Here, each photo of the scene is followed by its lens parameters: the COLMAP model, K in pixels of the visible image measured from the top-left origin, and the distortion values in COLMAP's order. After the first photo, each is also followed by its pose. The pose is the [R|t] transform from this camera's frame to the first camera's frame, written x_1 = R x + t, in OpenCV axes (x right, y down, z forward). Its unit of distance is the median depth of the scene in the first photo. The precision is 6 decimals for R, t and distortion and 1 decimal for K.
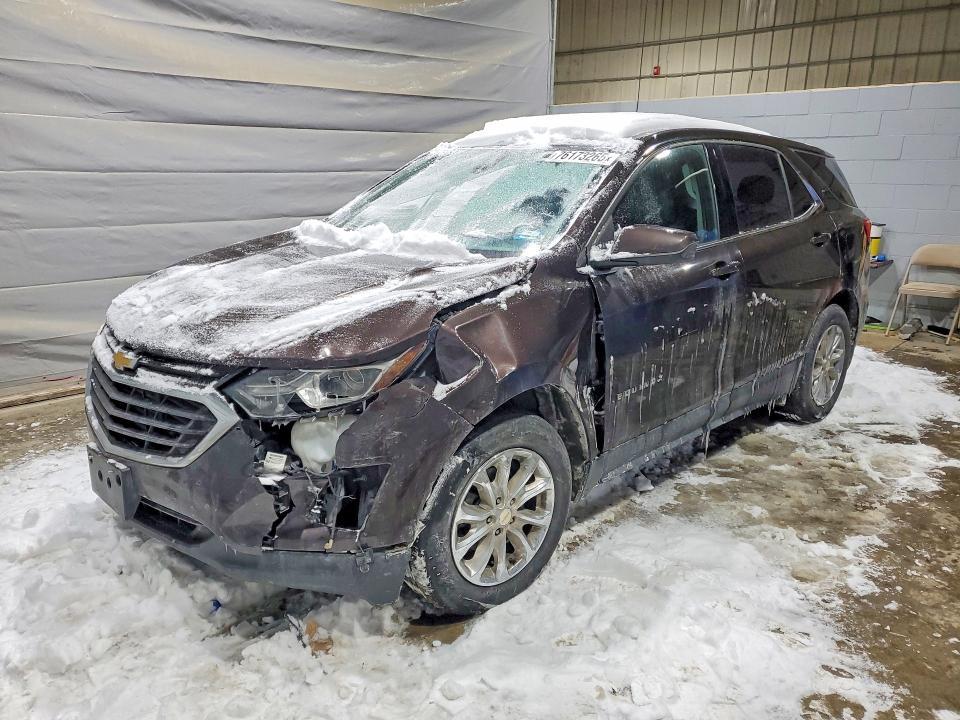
lens RADIAL K [[716.2, 0, 478.3], [0, 716.2, 360.6], [0, 0, 1]] dist [0.028879, -0.003123]
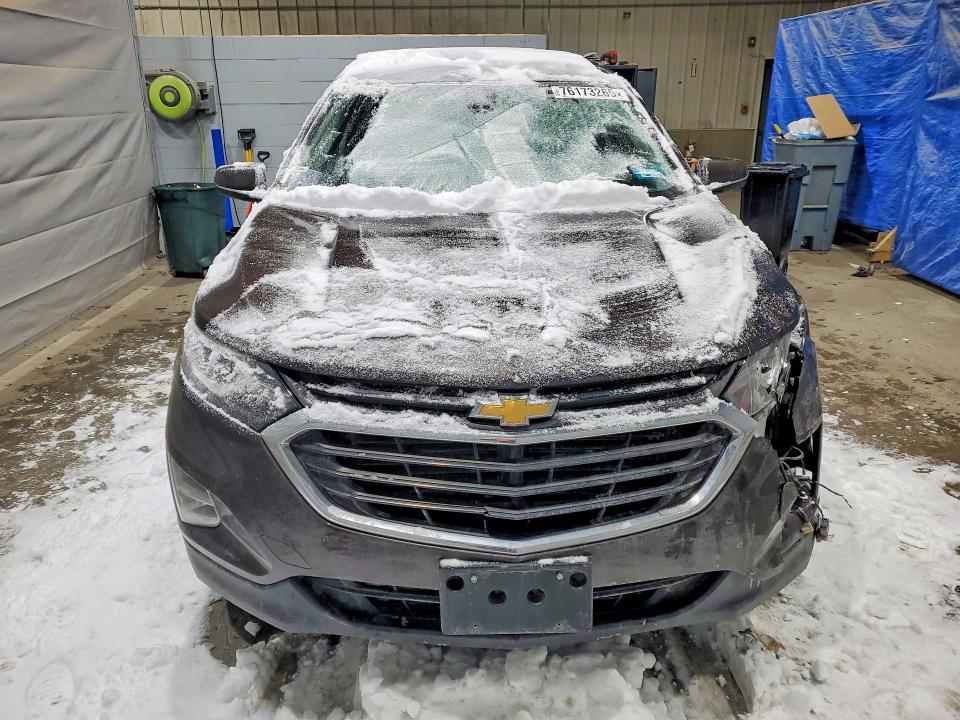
lens RADIAL K [[716.2, 0, 477.7], [0, 716.2, 358.1], [0, 0, 1]] dist [0.028879, -0.003123]
pose [[0.700986, -0.250505, 0.667732, -0.965541], [0.207802, 0.967398, 0.144777, -0.152491], [-0.682229, 0.037270, 0.730188, 0.568020]]
